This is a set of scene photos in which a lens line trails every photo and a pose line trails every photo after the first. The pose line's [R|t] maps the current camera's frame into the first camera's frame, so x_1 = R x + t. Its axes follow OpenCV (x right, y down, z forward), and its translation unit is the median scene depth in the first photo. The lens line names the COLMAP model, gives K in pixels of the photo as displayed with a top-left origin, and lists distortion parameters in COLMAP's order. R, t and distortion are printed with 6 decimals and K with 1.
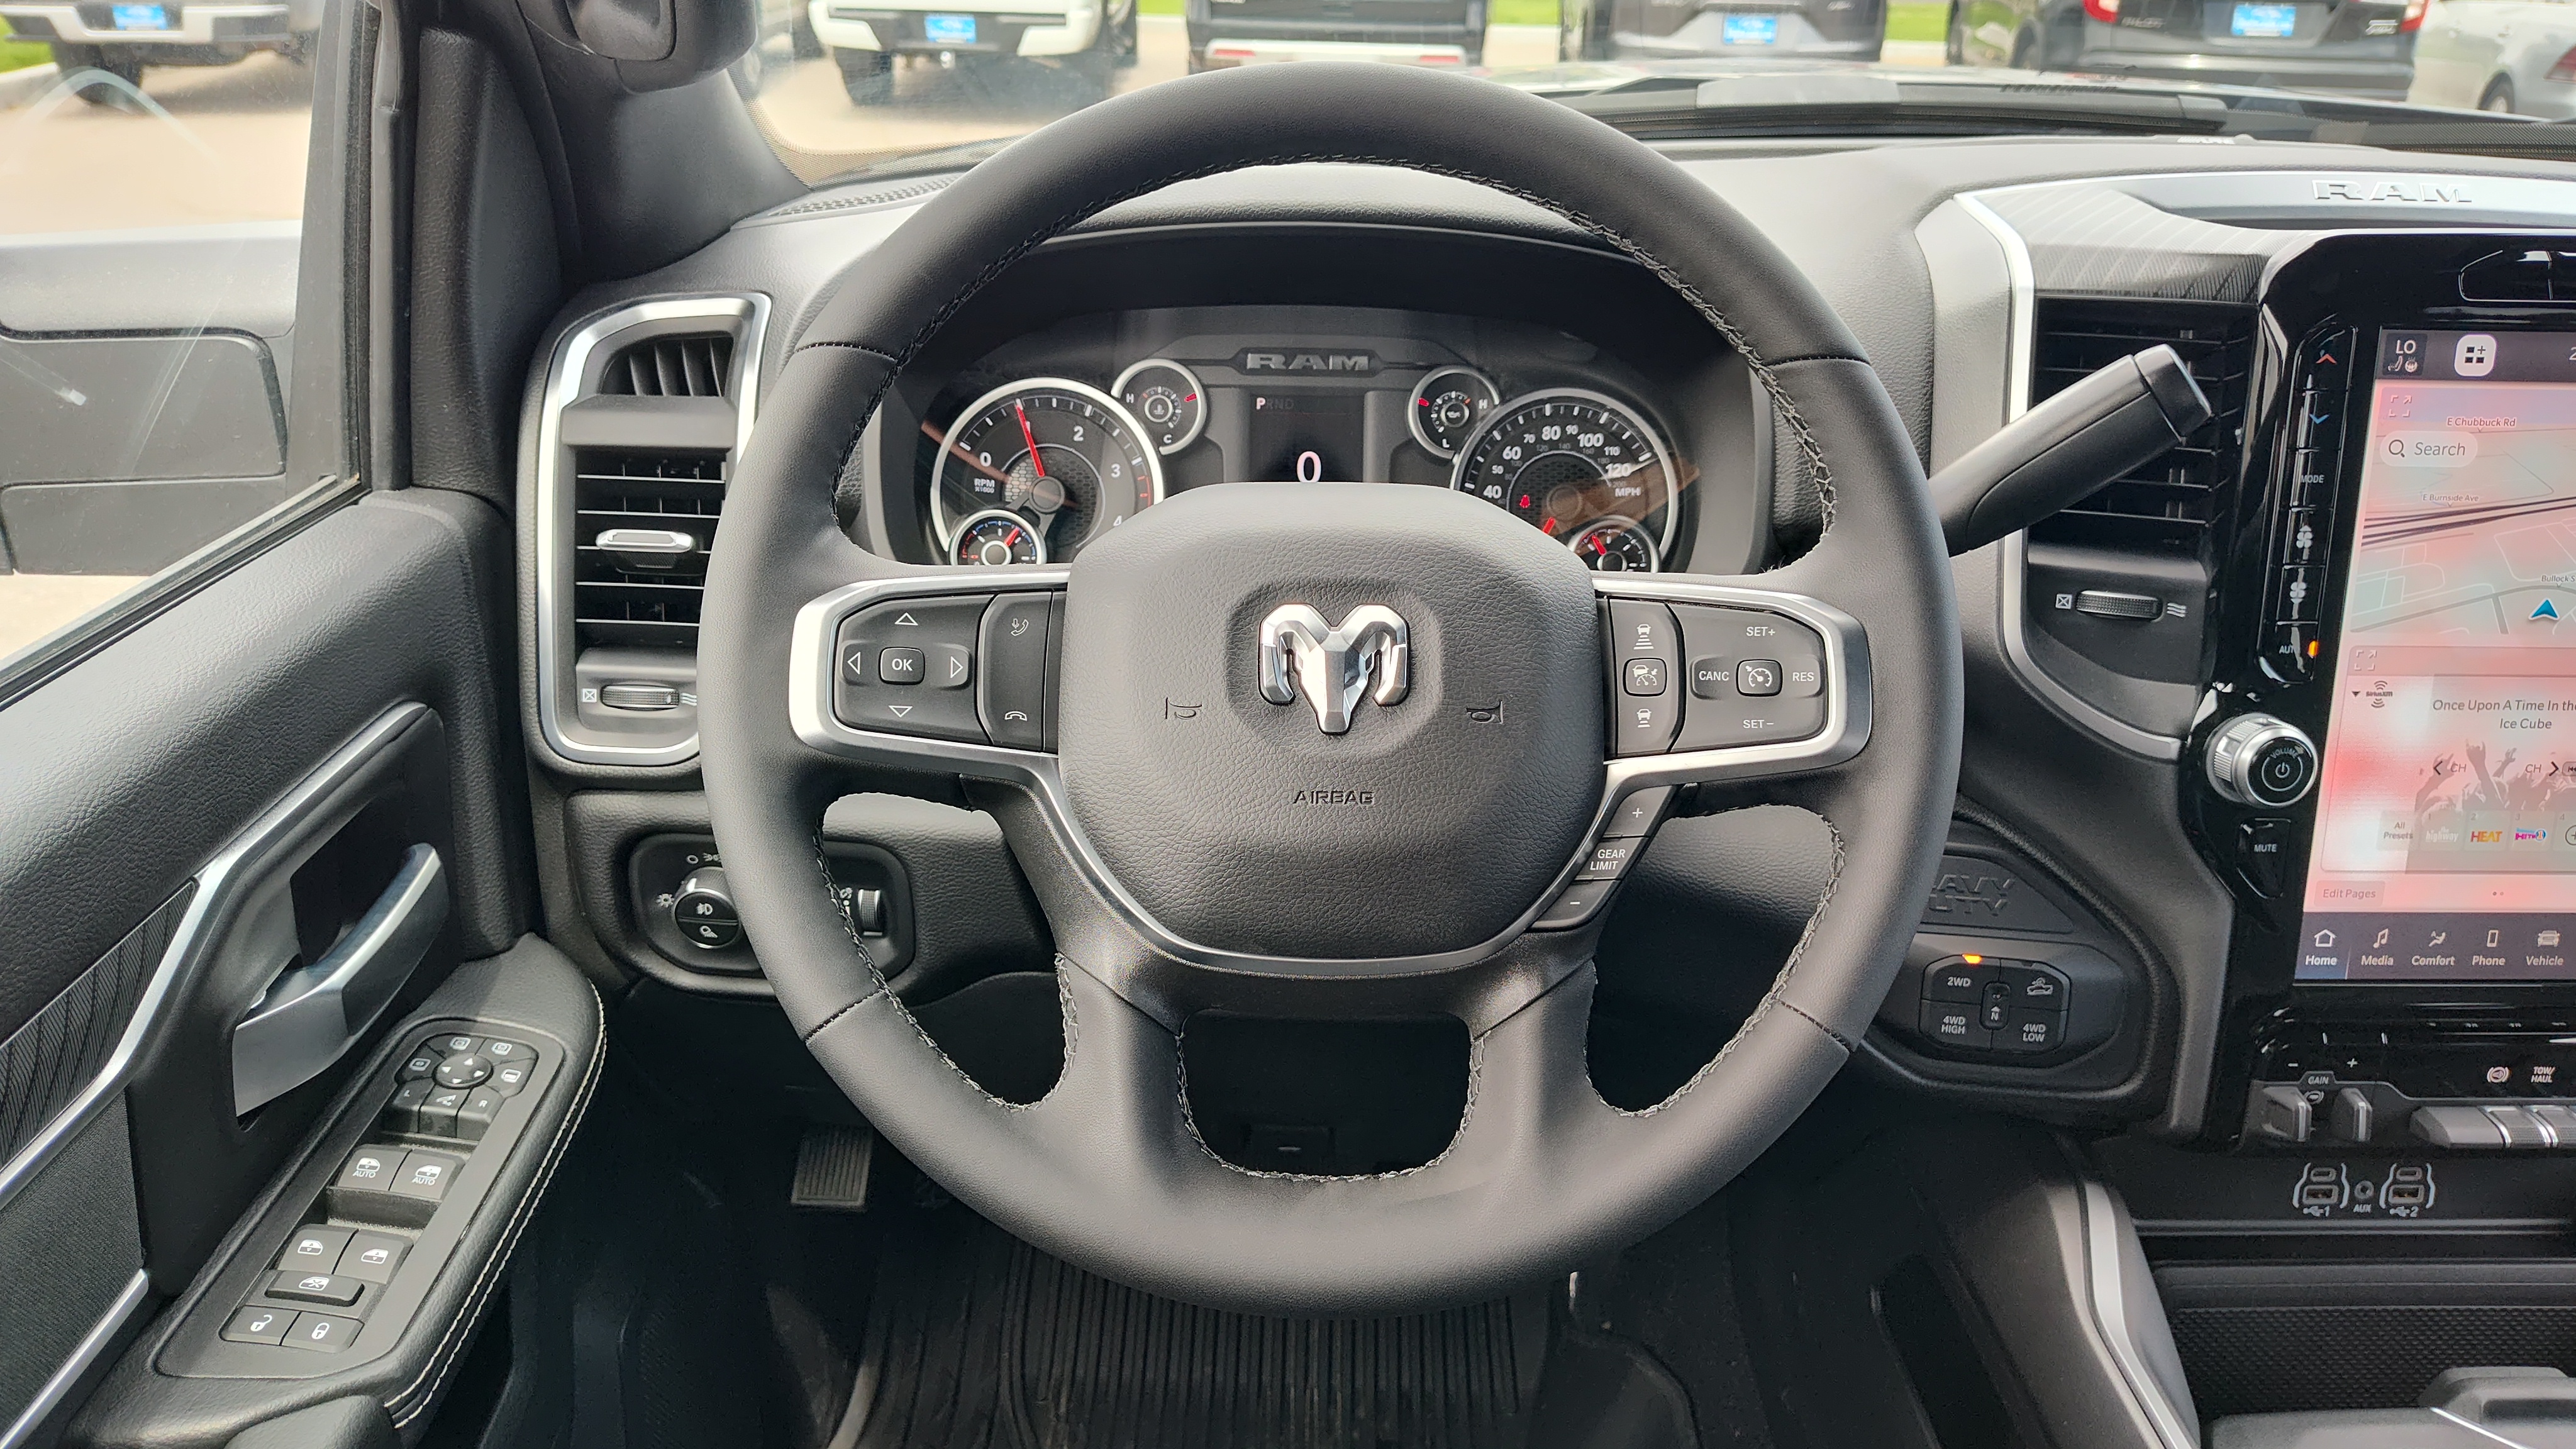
lens RADIAL K [[1740.0, 0, 1289.3], [0, 1740.0, 734.6], [0, 0, 1]] dist [-0.008268, -0.006495]
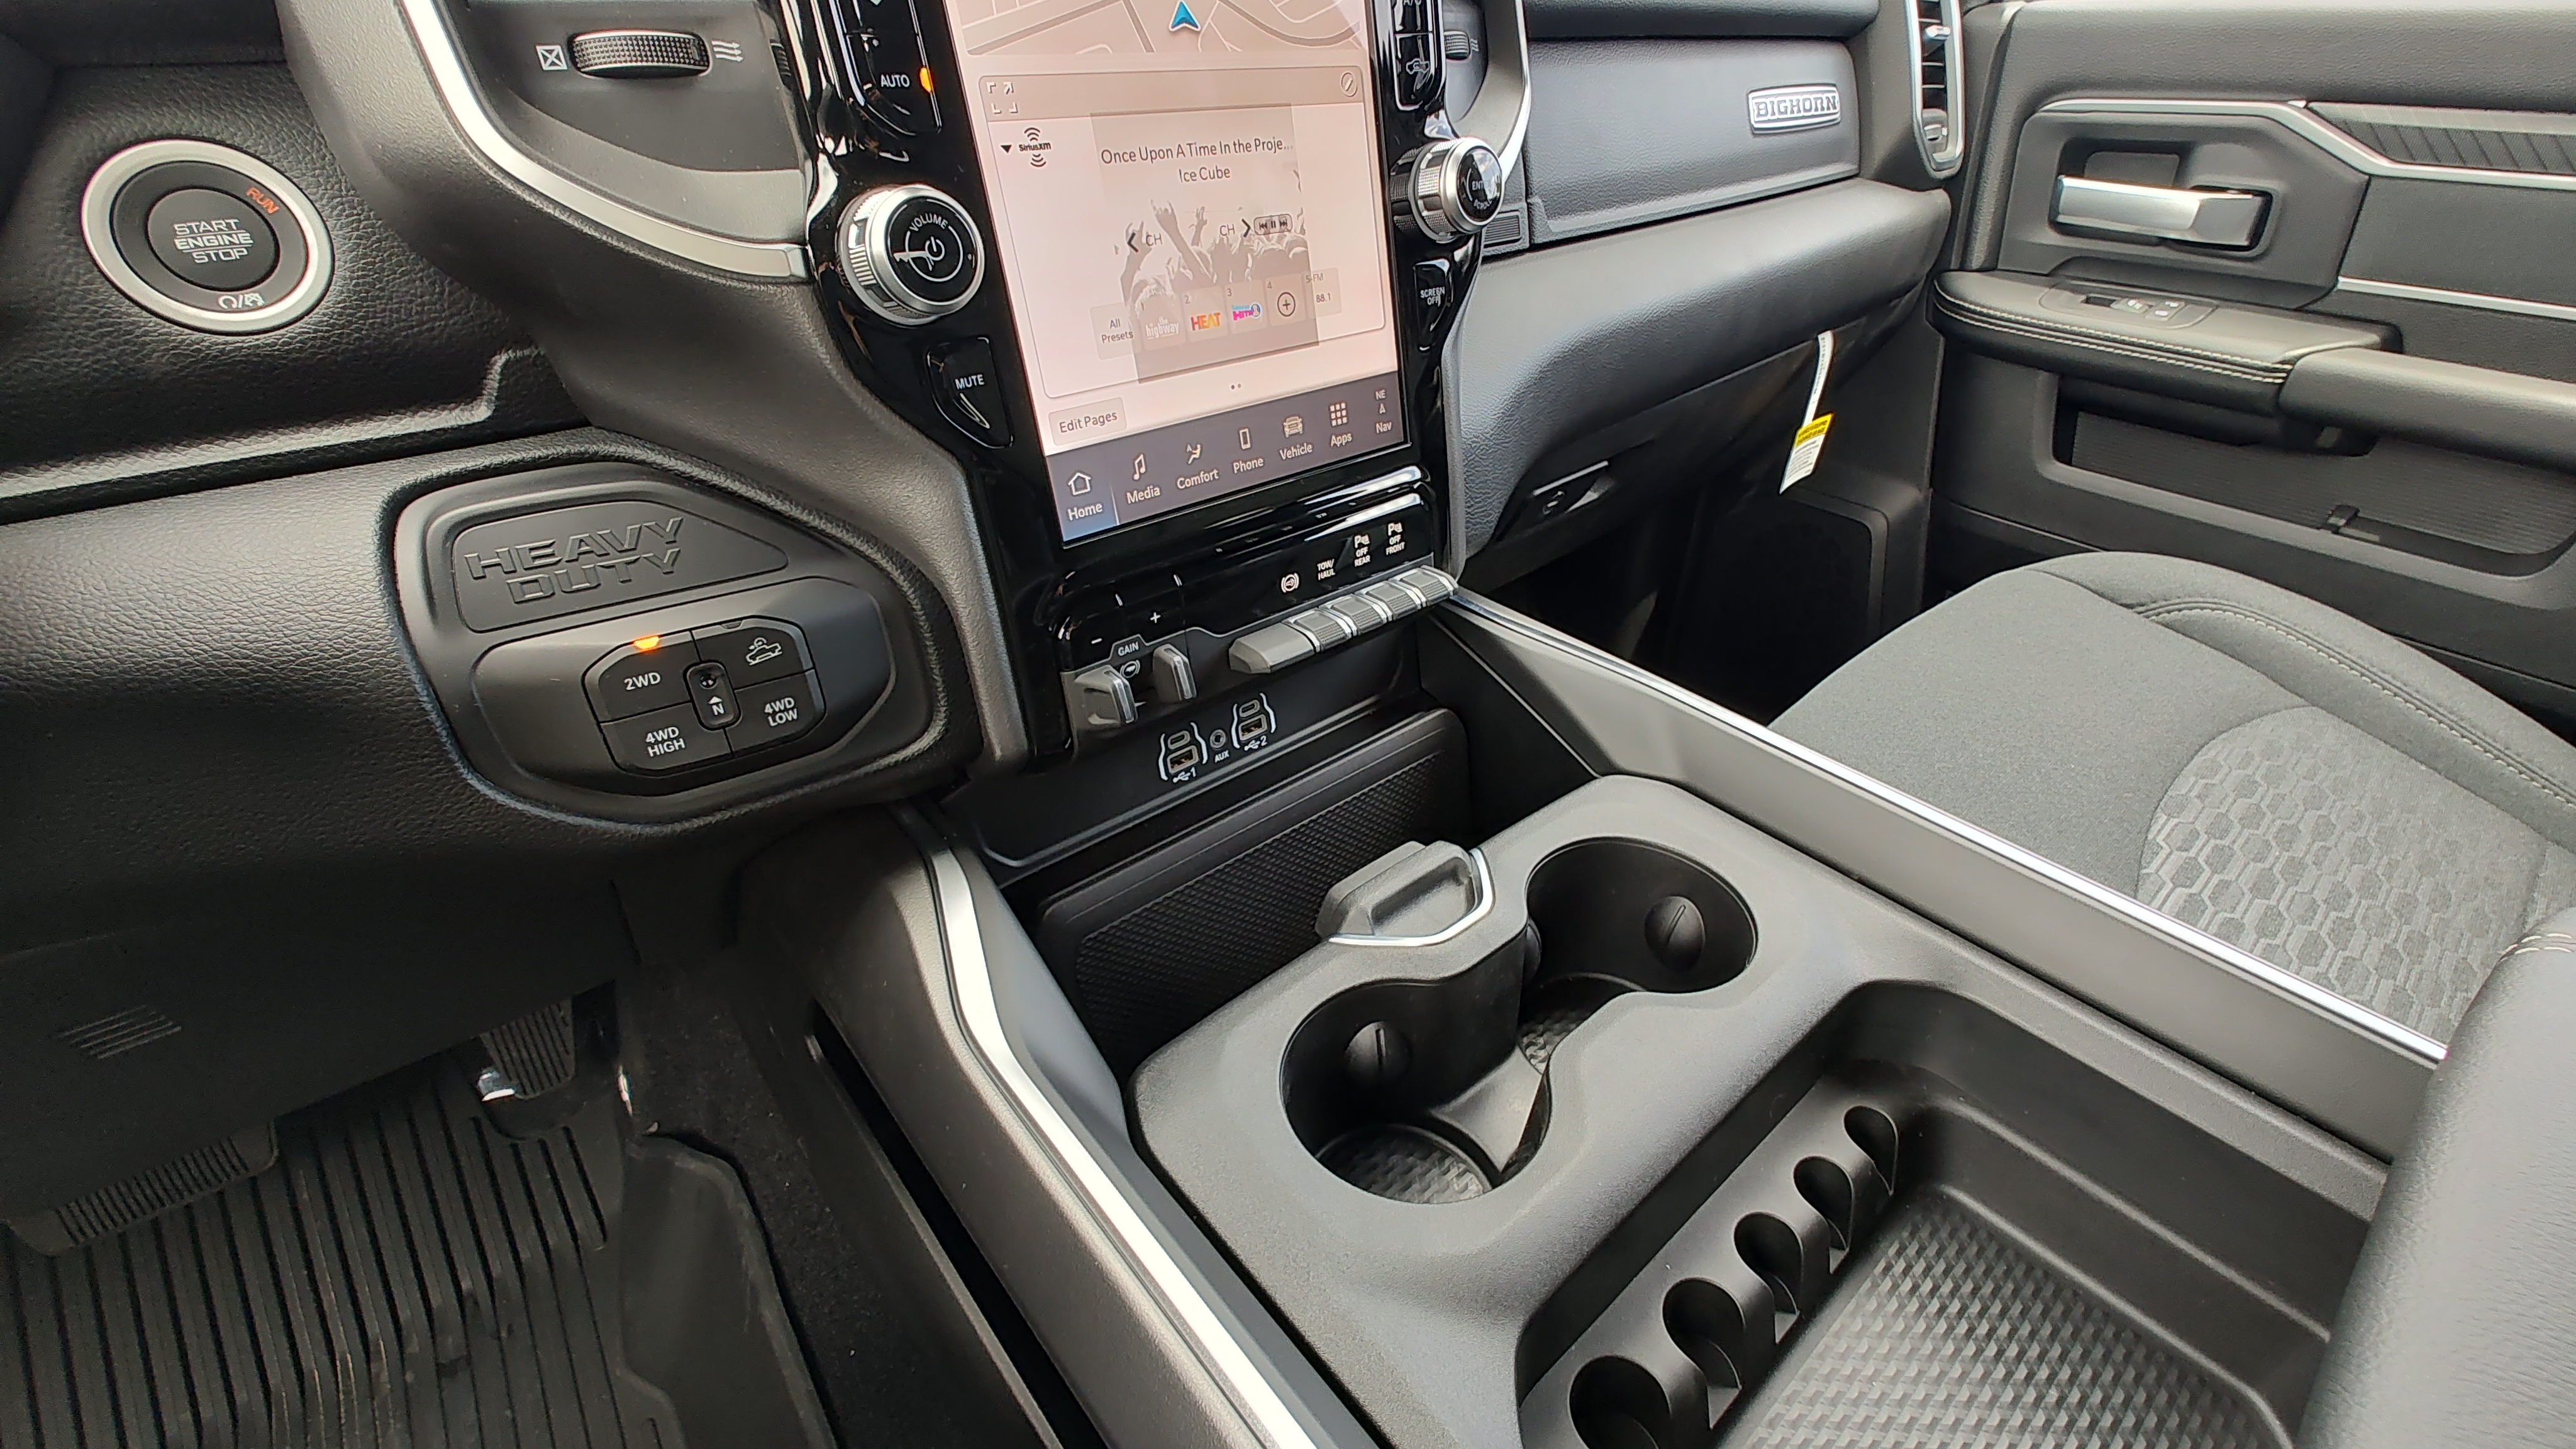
lens RADIAL K [[1092.9, 0, 1297.4], [0, 1092.9, 709.0], [0, 0, 1]] dist [0.015366, -0.000155]
pose [[0.770387, -0.351438, 0.531973, 0.360351], [0.262915, 0.935233, 0.237098, 0.121194], [-0.580843, -0.042794, 0.812890, 0.509595]]
